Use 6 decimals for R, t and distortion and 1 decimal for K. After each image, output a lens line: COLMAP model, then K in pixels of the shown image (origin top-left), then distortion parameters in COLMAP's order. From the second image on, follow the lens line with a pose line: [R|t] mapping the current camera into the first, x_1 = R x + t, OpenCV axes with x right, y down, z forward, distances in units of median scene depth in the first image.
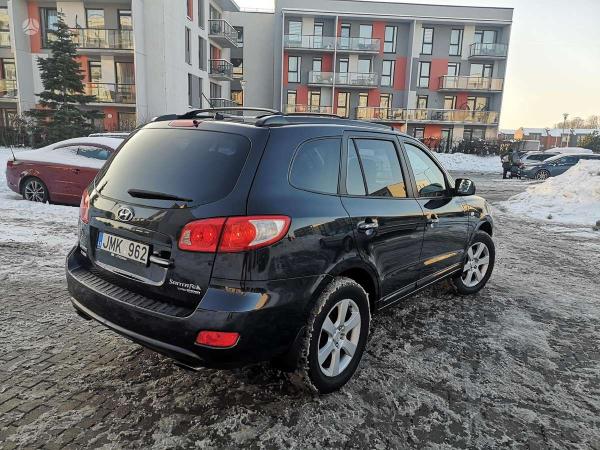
lens RADIAL K [[470.8, 0, 299.2], [0, 470.8, 225.2], [0, 0, 1]] dist [0.060297, -0.049503]
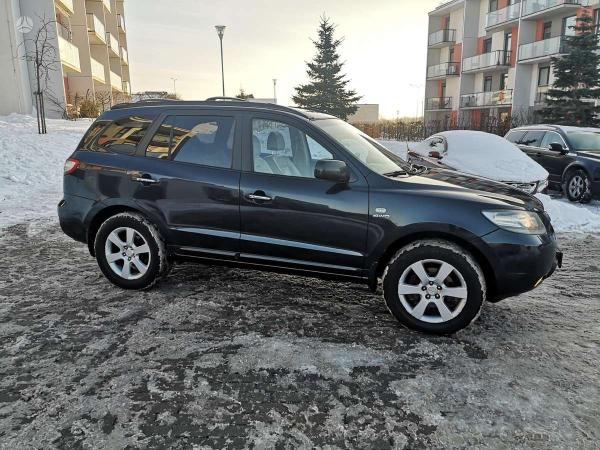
lens RADIAL K [[470.8, 0, 300.6], [0, 470.8, 225.7], [0, 0, 1]] dist [0.060297, -0.049503]
pose [[0.323558, 0.163032, -0.932057, 1.293619], [-0.169490, 0.979099, 0.112423, -0.080572], [0.930905, 0.121599, 0.344427, 0.792473]]
